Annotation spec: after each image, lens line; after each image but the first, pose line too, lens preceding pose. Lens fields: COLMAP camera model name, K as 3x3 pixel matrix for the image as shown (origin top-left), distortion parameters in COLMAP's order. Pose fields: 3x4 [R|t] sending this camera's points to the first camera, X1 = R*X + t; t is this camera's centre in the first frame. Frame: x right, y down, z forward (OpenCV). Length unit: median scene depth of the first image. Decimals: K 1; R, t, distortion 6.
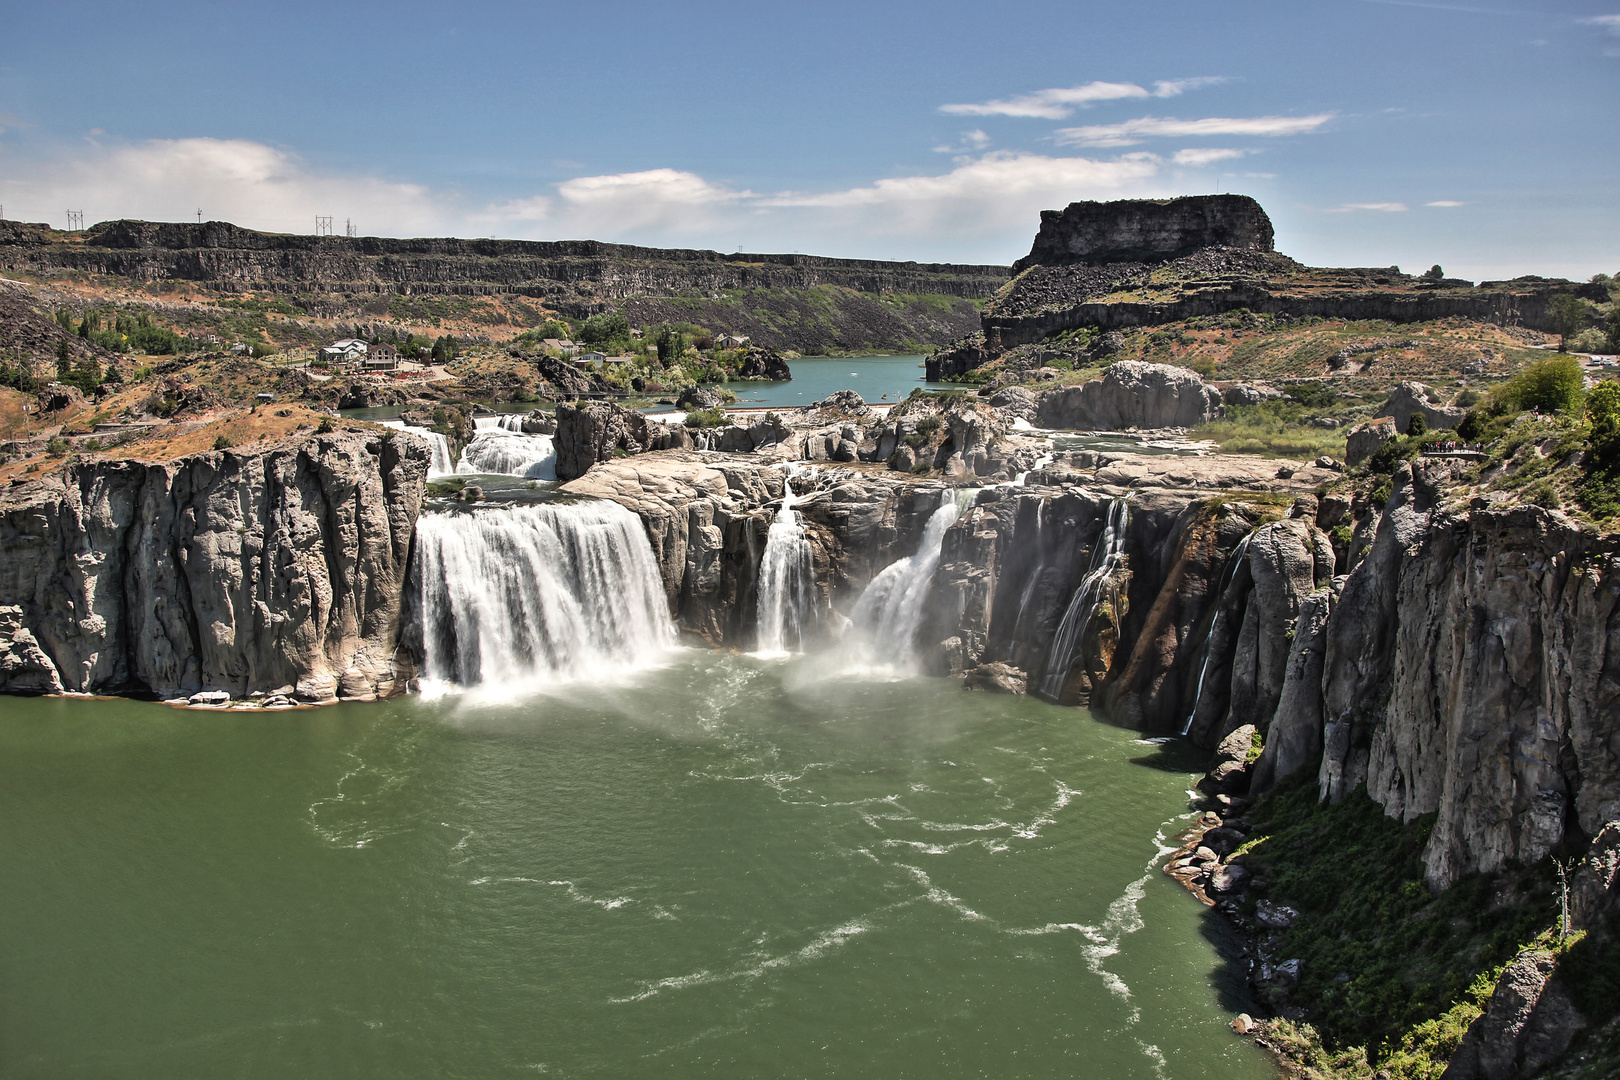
lens RADIAL K [[1325.8, 0, 801.2], [0, 1325.8, 551.0], [0, 0, 1]] dist [-0.103386, 0.035967]
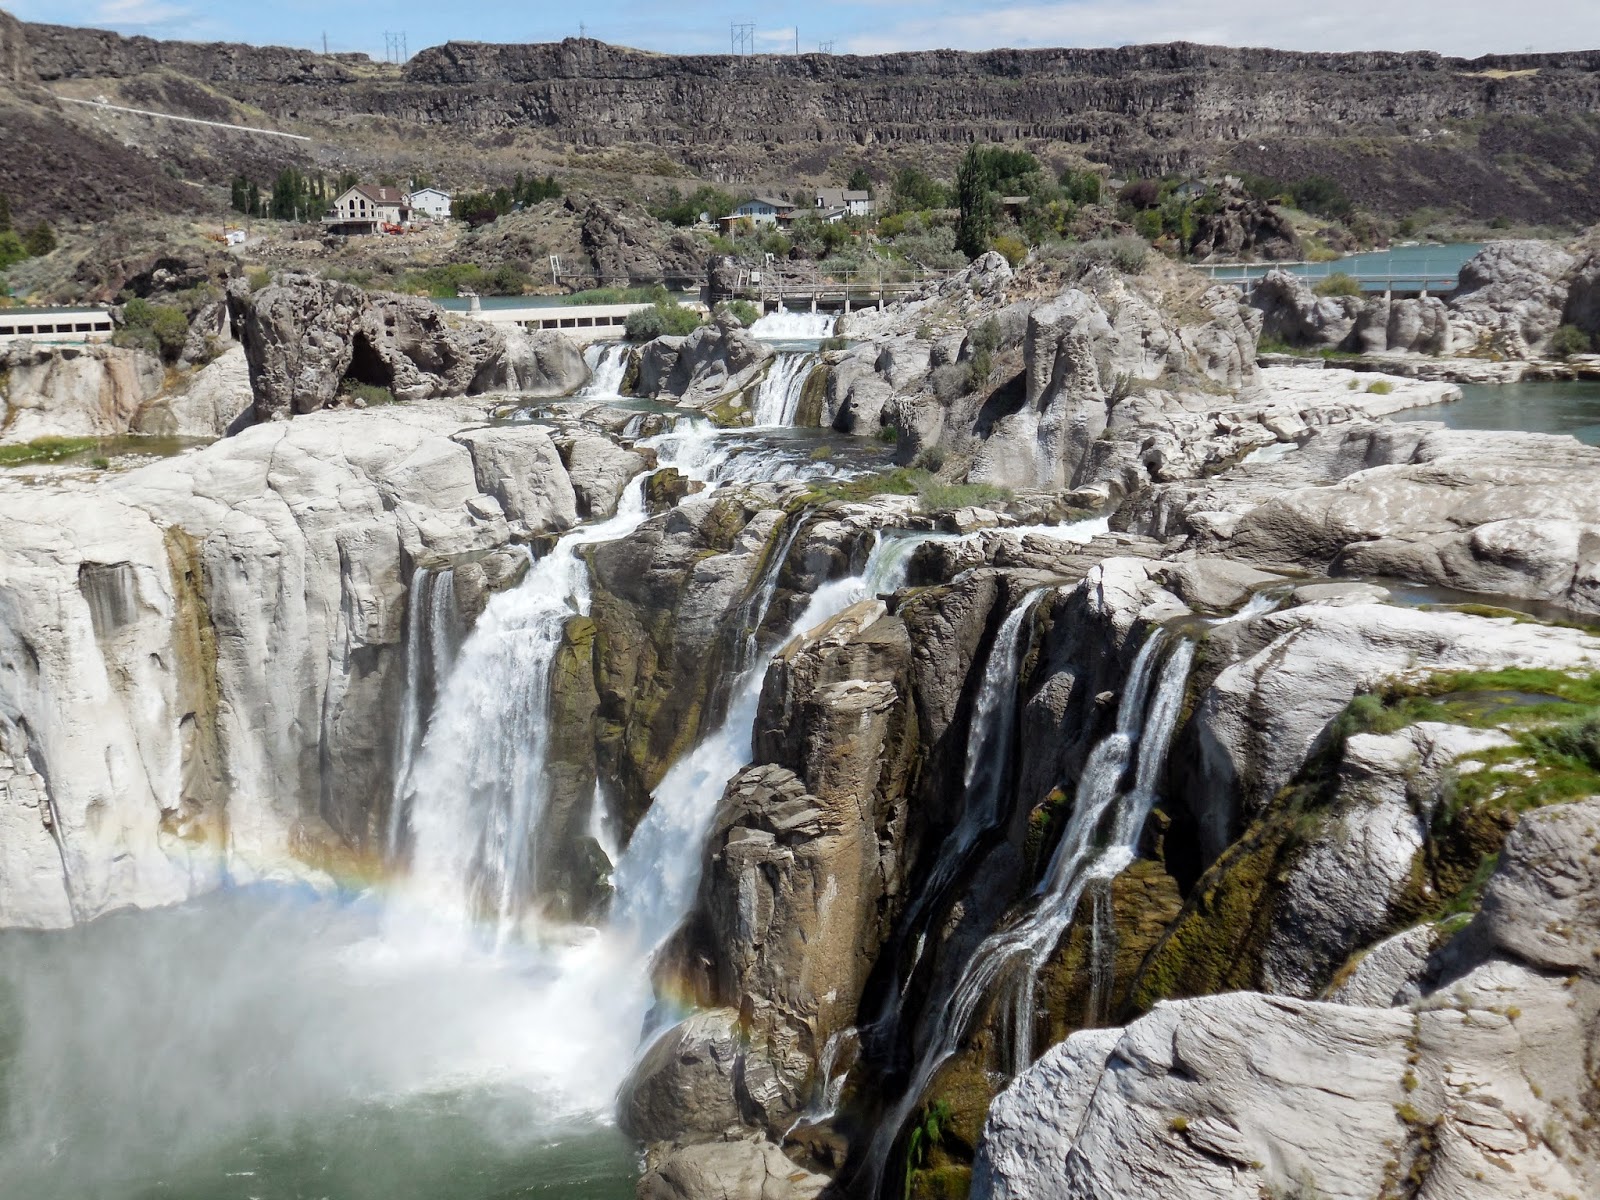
lens RADIAL K [[1748.9, 0, 810.0], [0, 1748.9, 617.1], [0, 0, 1]] dist [0.005799, 0.000000]
pose [[0.861351, 0.087172, -0.500475, 0.134833], [-0.062497, 0.995867, 0.065897, -0.022777], [0.504151, -0.025482, 0.863240, 0.269583]]
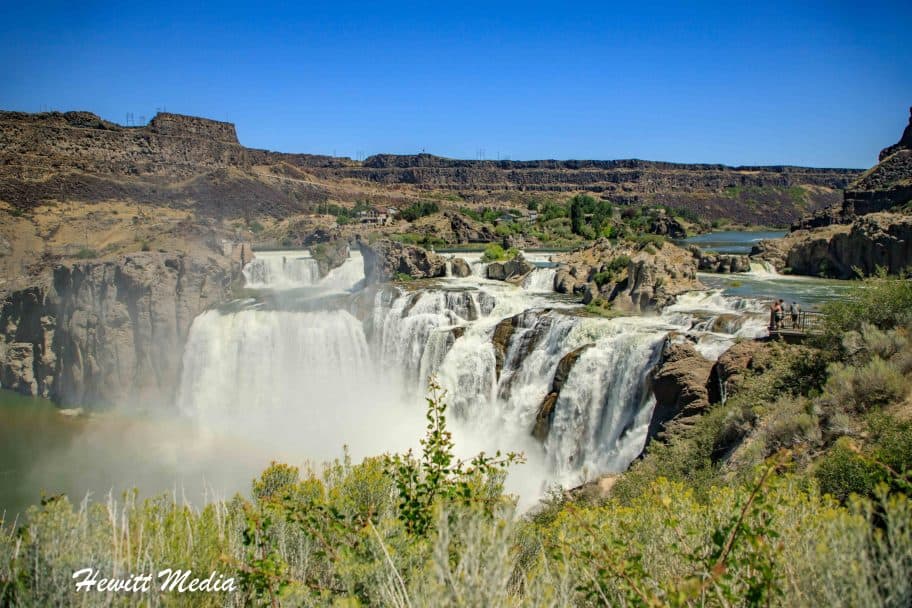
lens RADIAL K [[657.9, 0, 447.4], [0, 657.9, 307.3], [0, 0, 1]] dist [-0.069028, 0.028793]
pose [[0.833569, 0.070288, -0.547926, 0.132424], [-0.090622, 0.995834, -0.010118, -0.018953], [0.544932, 0.058088, 0.836466, 0.213590]]
